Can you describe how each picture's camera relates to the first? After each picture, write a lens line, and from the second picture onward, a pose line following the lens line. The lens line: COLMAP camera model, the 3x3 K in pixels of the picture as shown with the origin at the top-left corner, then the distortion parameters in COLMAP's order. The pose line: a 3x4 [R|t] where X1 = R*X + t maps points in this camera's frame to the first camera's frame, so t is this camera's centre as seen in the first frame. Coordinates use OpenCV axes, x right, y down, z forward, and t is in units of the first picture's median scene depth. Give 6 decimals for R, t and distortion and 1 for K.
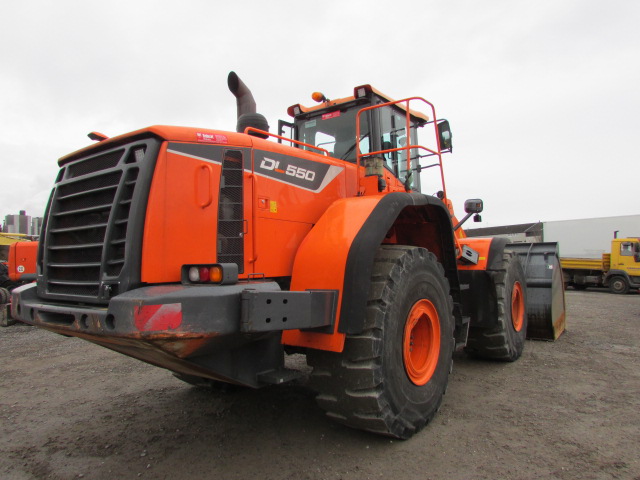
lens RADIAL K [[450.4, 0, 320.0], [0, 450.4, 240.0], [0, 0, 1]] dist [-0.019521, -0.000117]
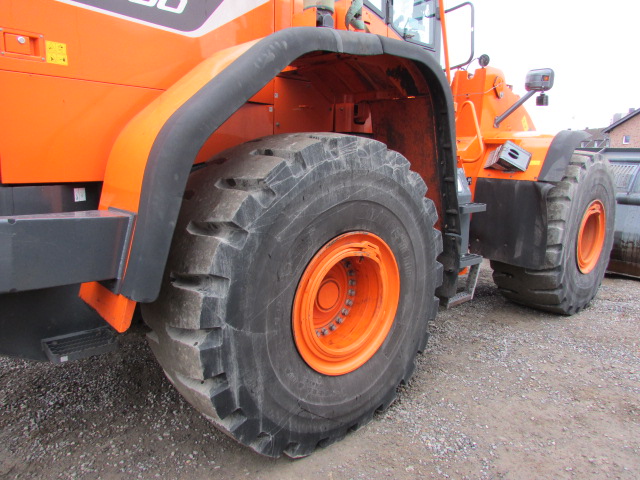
lens RADIAL K [[450.4, 0, 320.0], [0, 450.4, 240.0], [0, 0, 1]] dist [-0.019521, -0.000117]
pose [[0.977227, 0.067354, -0.201221, 0.198256], [-0.020883, 0.974210, 0.224677, 0.010975], [0.211164, -0.215358, 0.953431, 0.300387]]
